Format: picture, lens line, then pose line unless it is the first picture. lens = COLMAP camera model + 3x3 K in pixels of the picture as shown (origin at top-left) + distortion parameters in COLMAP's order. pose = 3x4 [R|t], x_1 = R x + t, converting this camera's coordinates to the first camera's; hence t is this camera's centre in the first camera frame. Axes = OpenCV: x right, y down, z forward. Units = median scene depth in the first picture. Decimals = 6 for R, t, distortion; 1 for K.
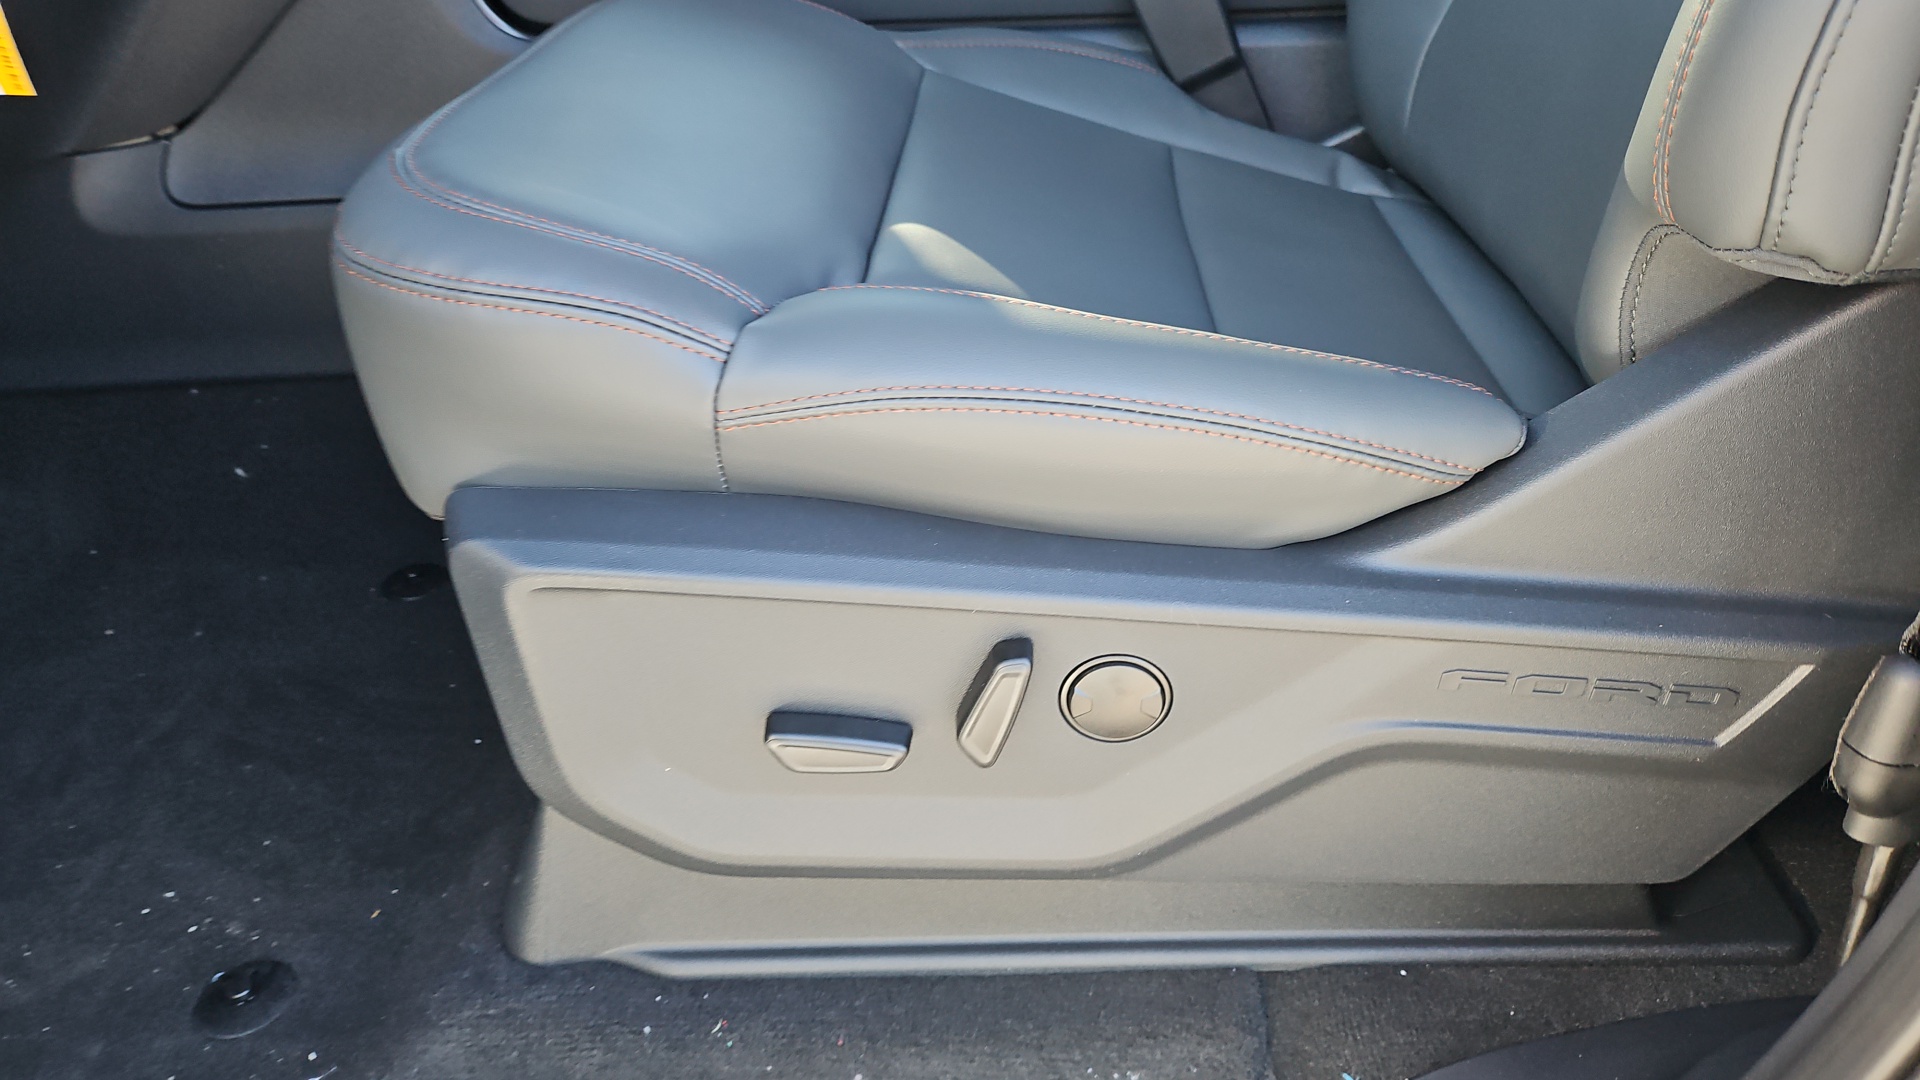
lens RADIAL K [[1376.0, 0, 975.0], [0, 1376.0, 512.4], [0, 0, 1]] dist [0.036232, -0.061616]
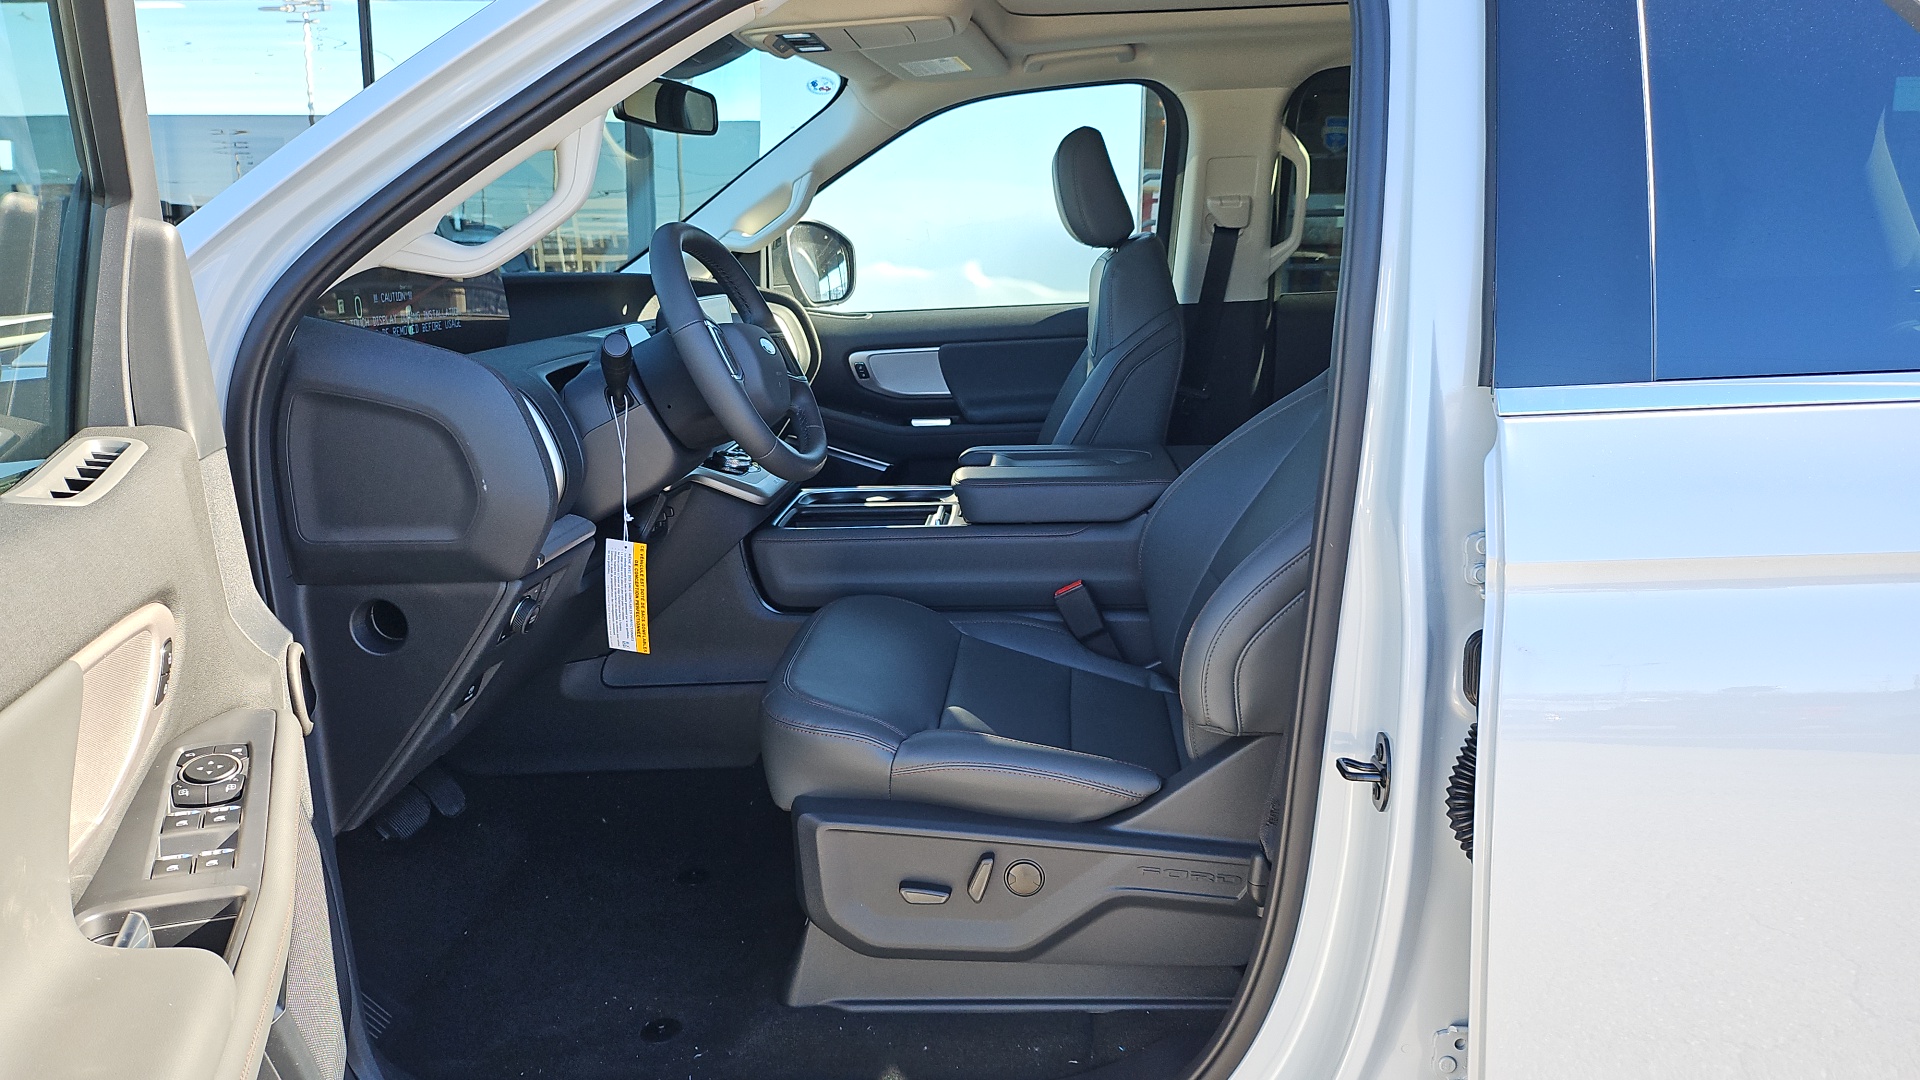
lens RADIAL K [[1376.0, 0, 975.0], [0, 1376.0, 512.4], [0, 0, 1]] dist [0.036232, -0.061616]
pose [[0.999690, 0.013402, -0.020964, 0.049613], [-0.019296, 0.949498, -0.313180, 0.308363], [0.015708, 0.313487, 0.949463, -1.901883]]
